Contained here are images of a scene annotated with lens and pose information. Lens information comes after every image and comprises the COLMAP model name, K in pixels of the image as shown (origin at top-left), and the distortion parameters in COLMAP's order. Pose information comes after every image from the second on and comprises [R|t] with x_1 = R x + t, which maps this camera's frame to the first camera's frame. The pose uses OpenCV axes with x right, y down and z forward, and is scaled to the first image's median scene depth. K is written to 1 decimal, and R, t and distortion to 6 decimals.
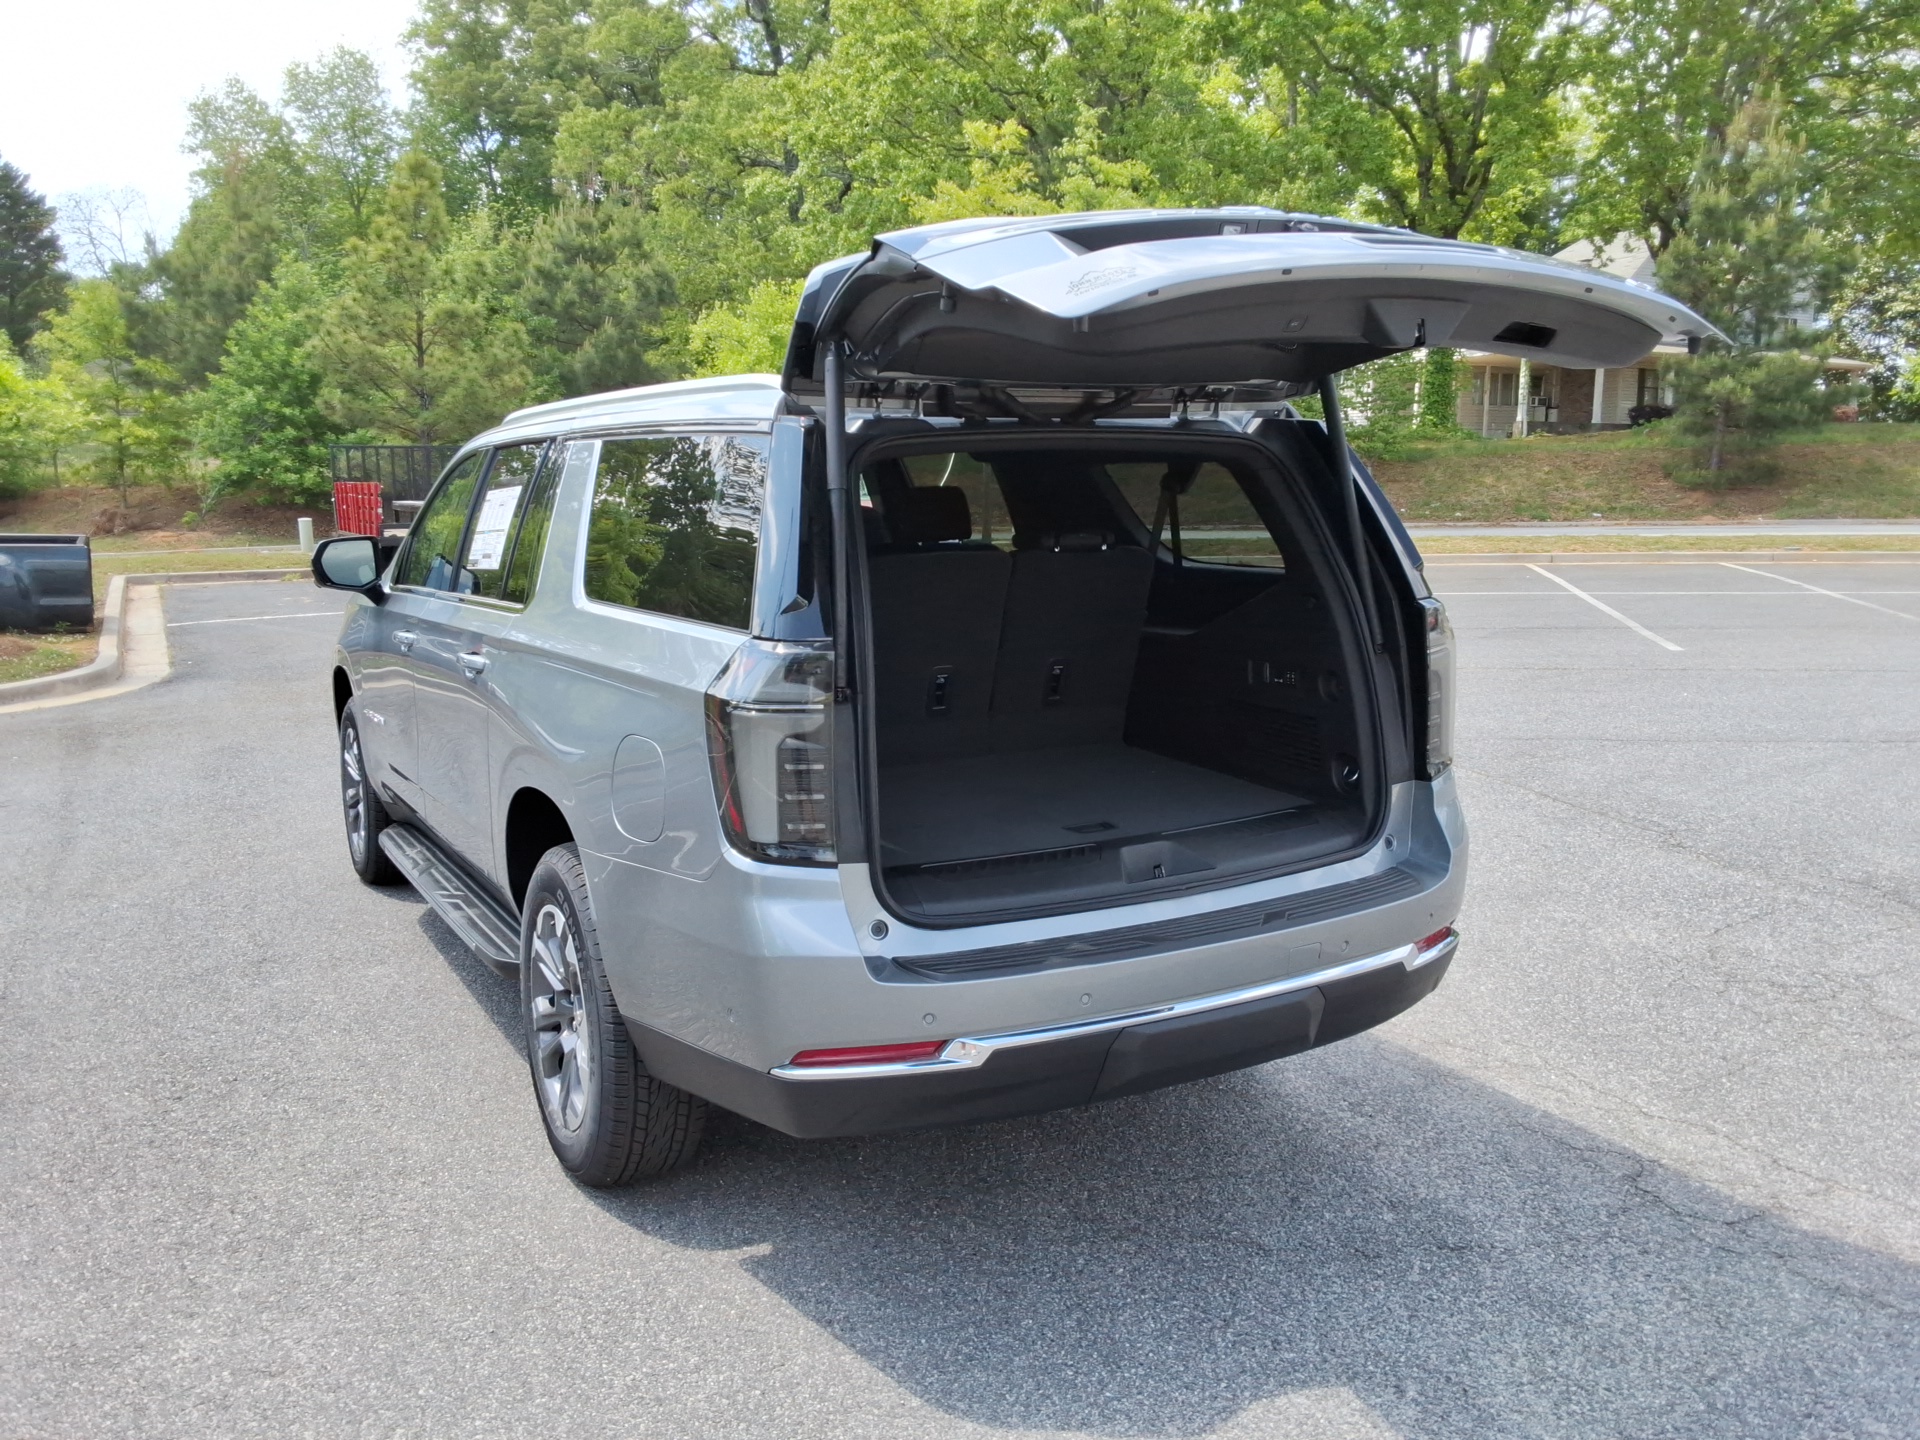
lens RADIAL K [[1539.6, 0, 1008.3], [0, 1539.6, 752.8], [0, 0, 1]] dist [0.053592, -0.085698]
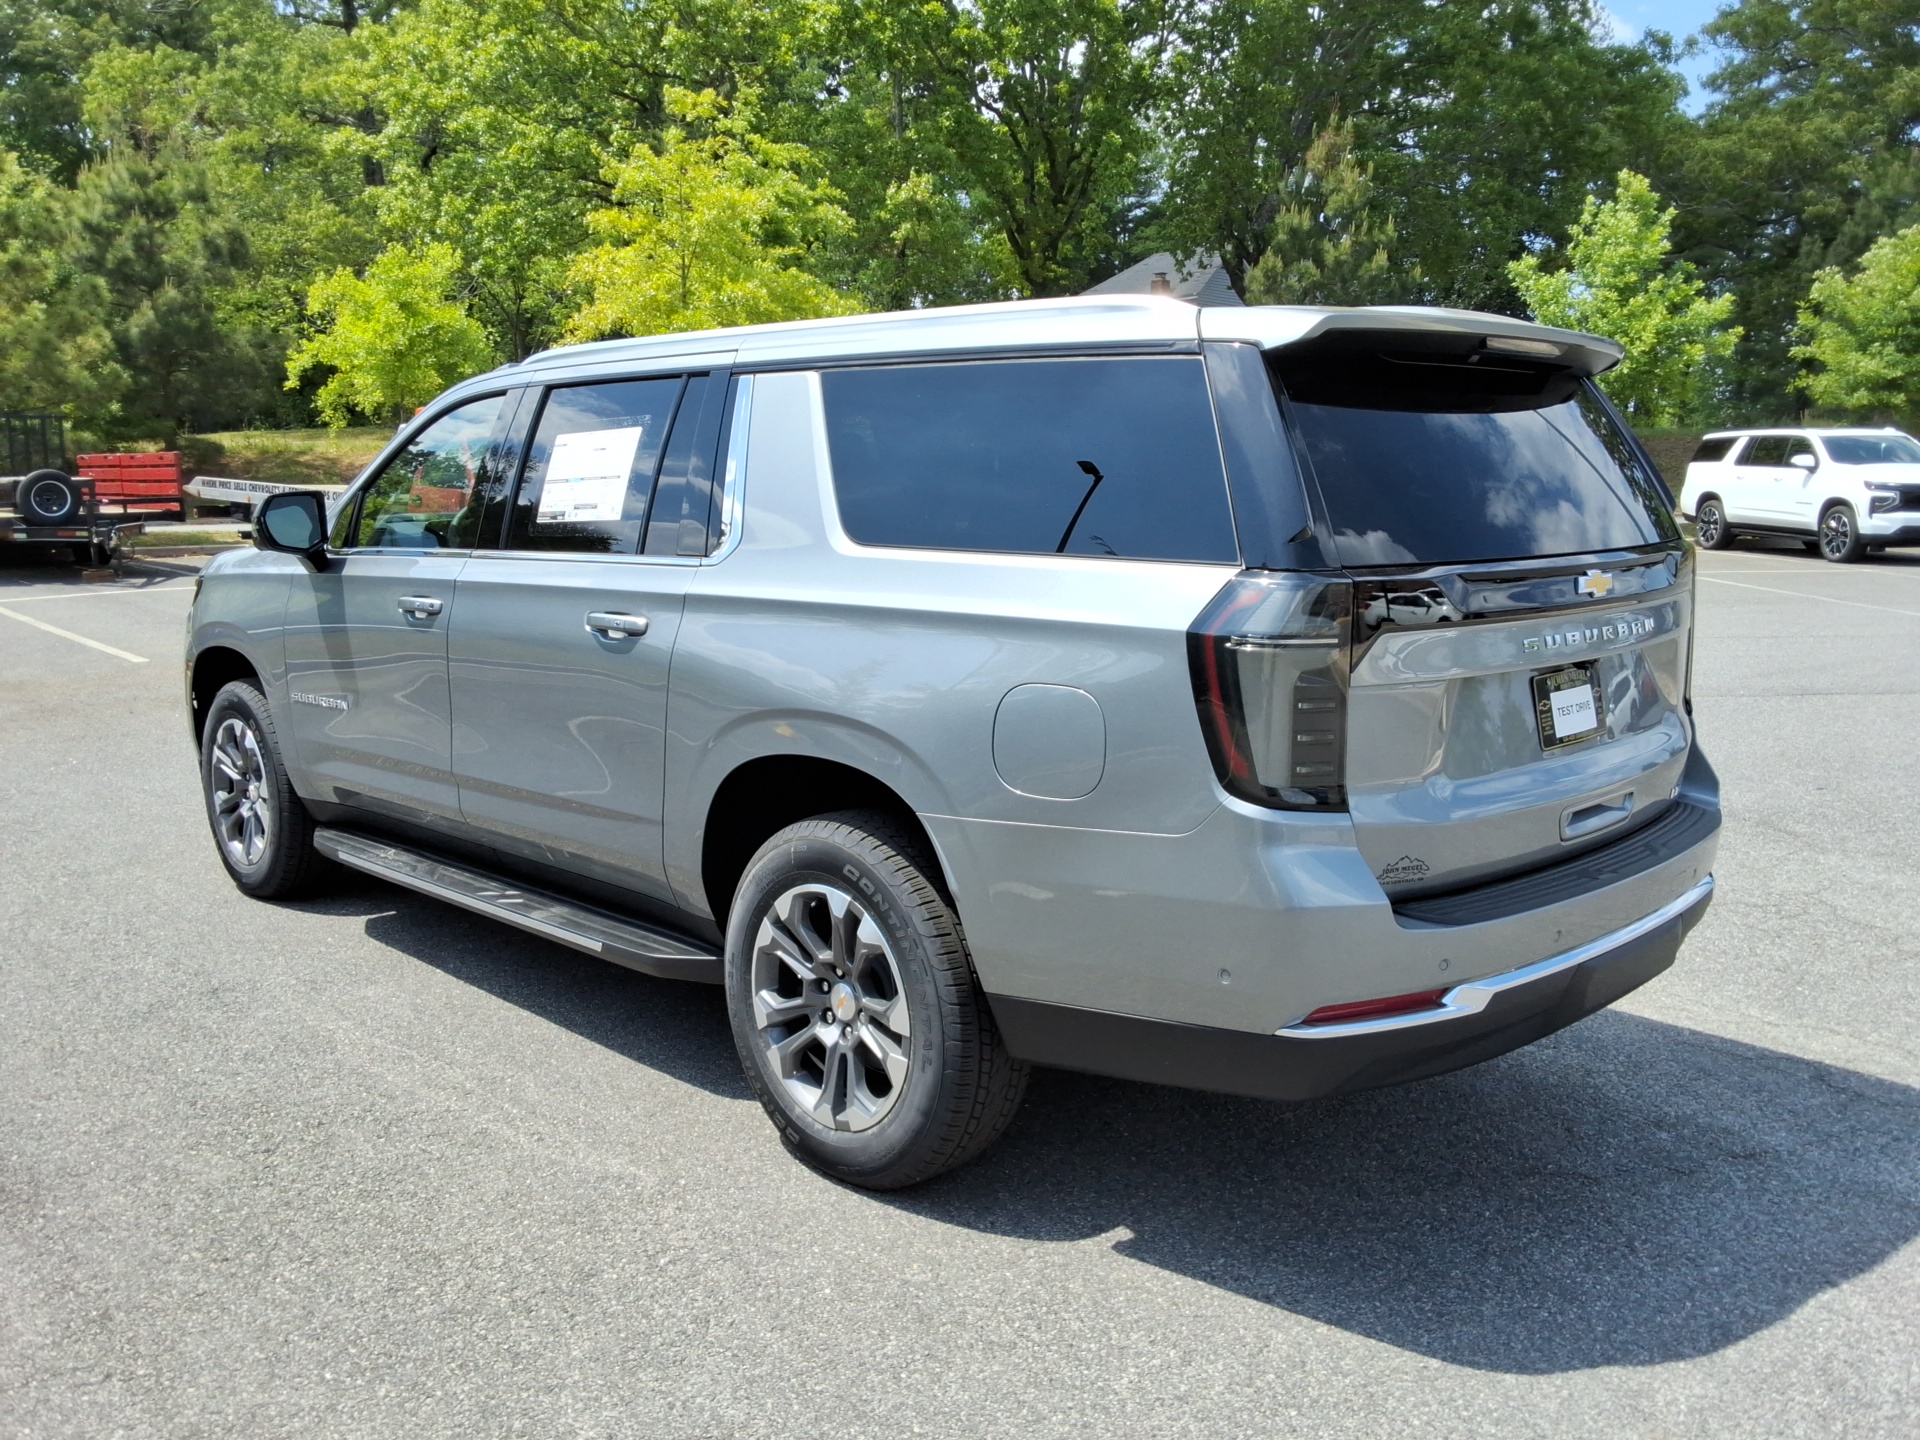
lens RADIAL K [[1539.6, 0, 1006.3], [0, 1539.6, 741.3], [0, 0, 1]] dist [0.053592, -0.085698]
pose [[0.961743, -0.033420, 0.271909, -0.047611], [0.034784, 0.999395, -0.000197, 0.002176], [-0.271737, 0.009647, 0.962323, 0.011926]]
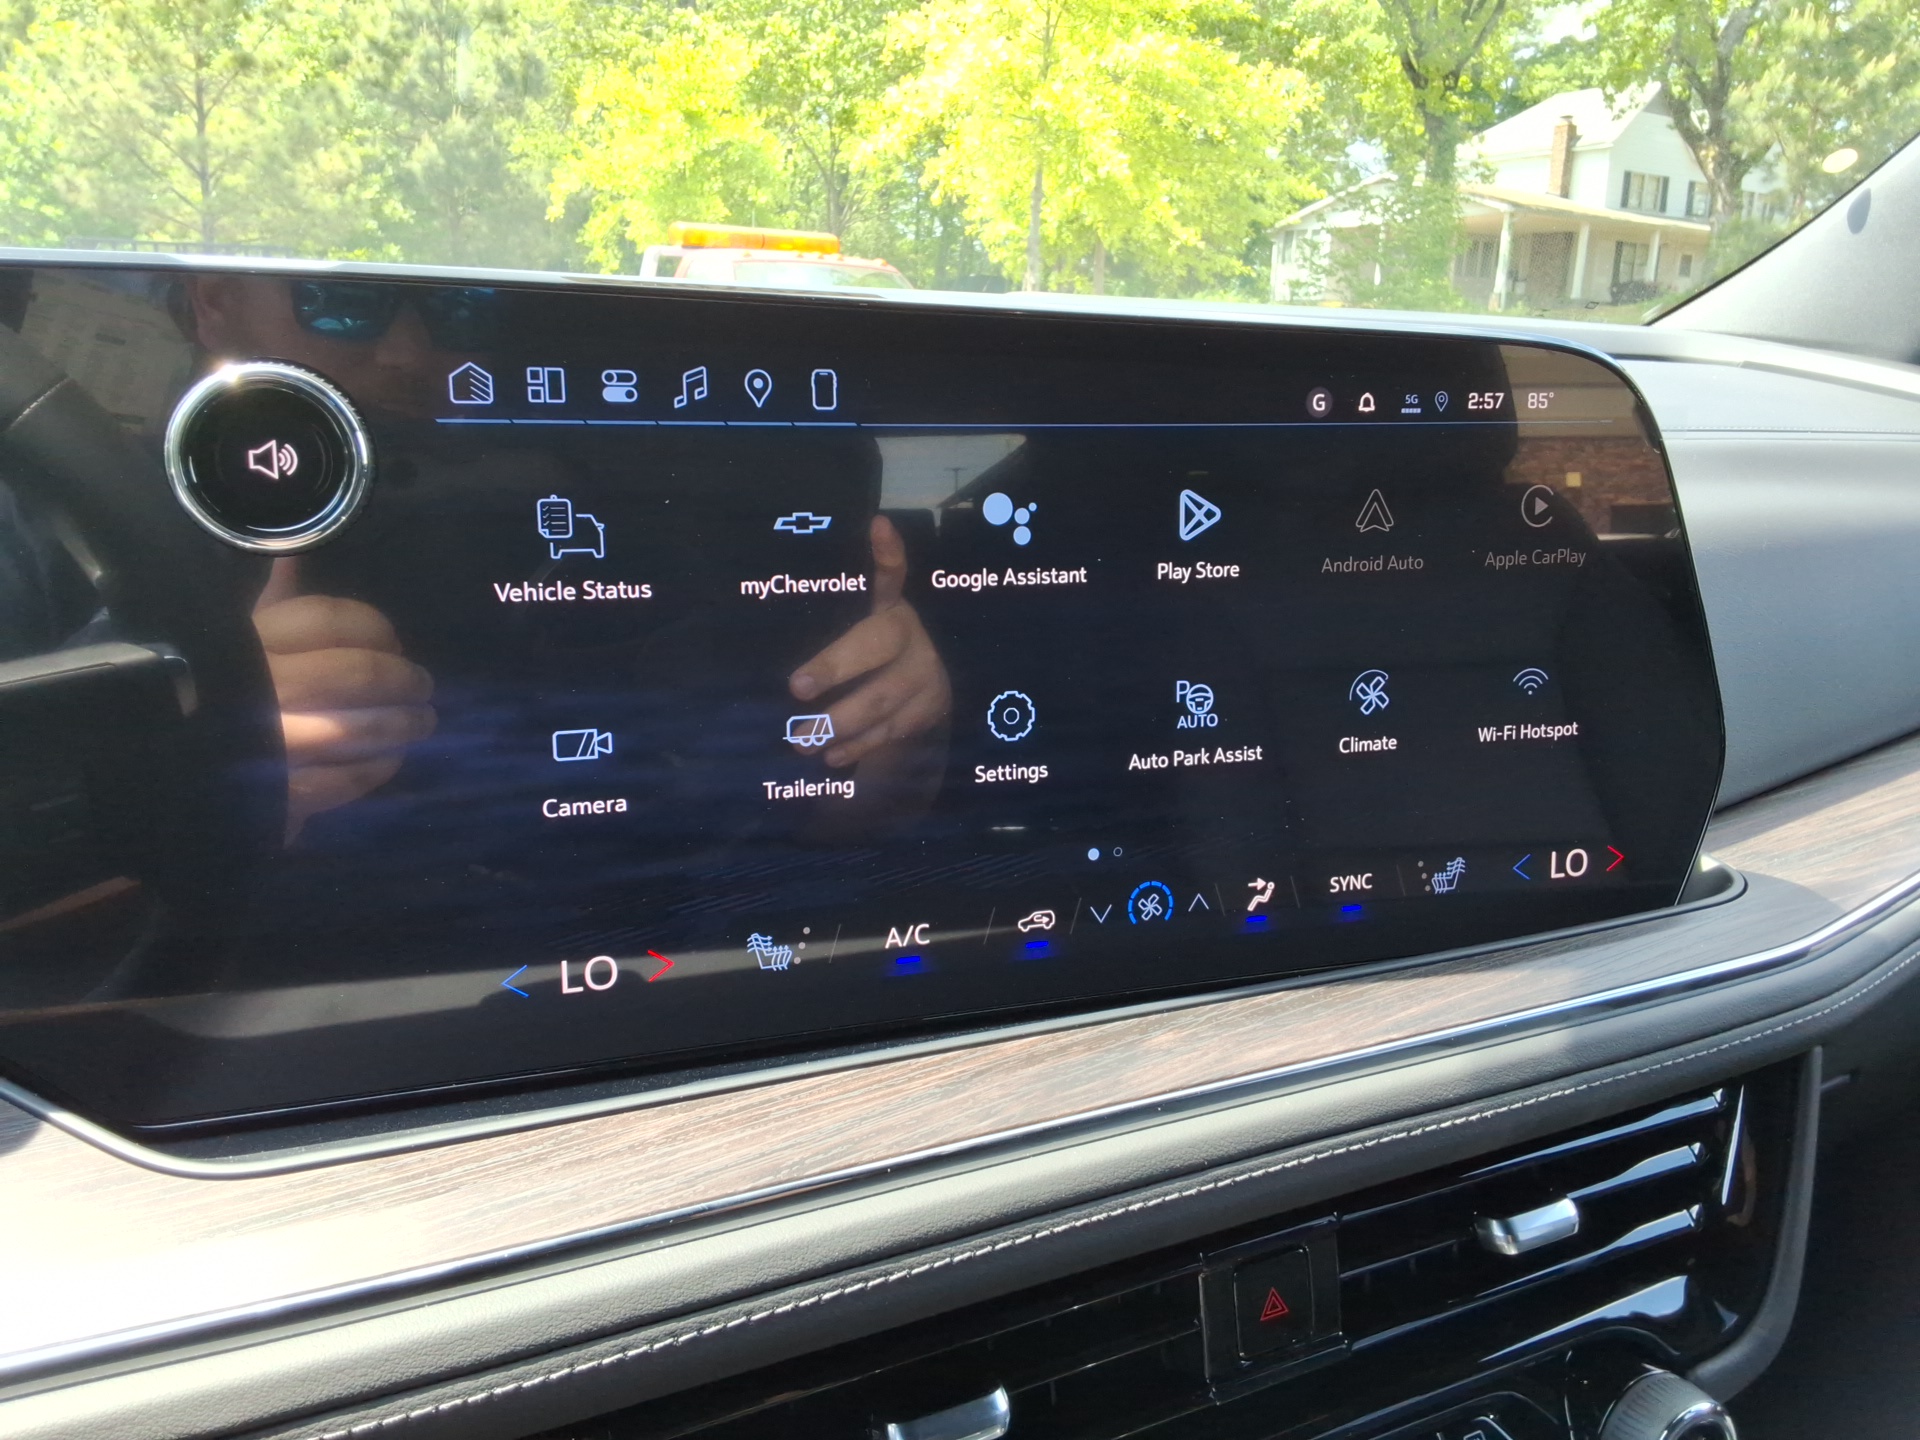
lens RADIAL K [[1539.6, 0, 971.2], [0, 1539.6, 720.0], [0, 0, 1]] dist [0.053592, -0.085698]
pose [[0.997196, 0.021100, 0.071793, -0.045703], [-0.025427, 0.997880, 0.059905, -0.019446], [-0.070377, -0.061563, 0.995619, 0.163412]]
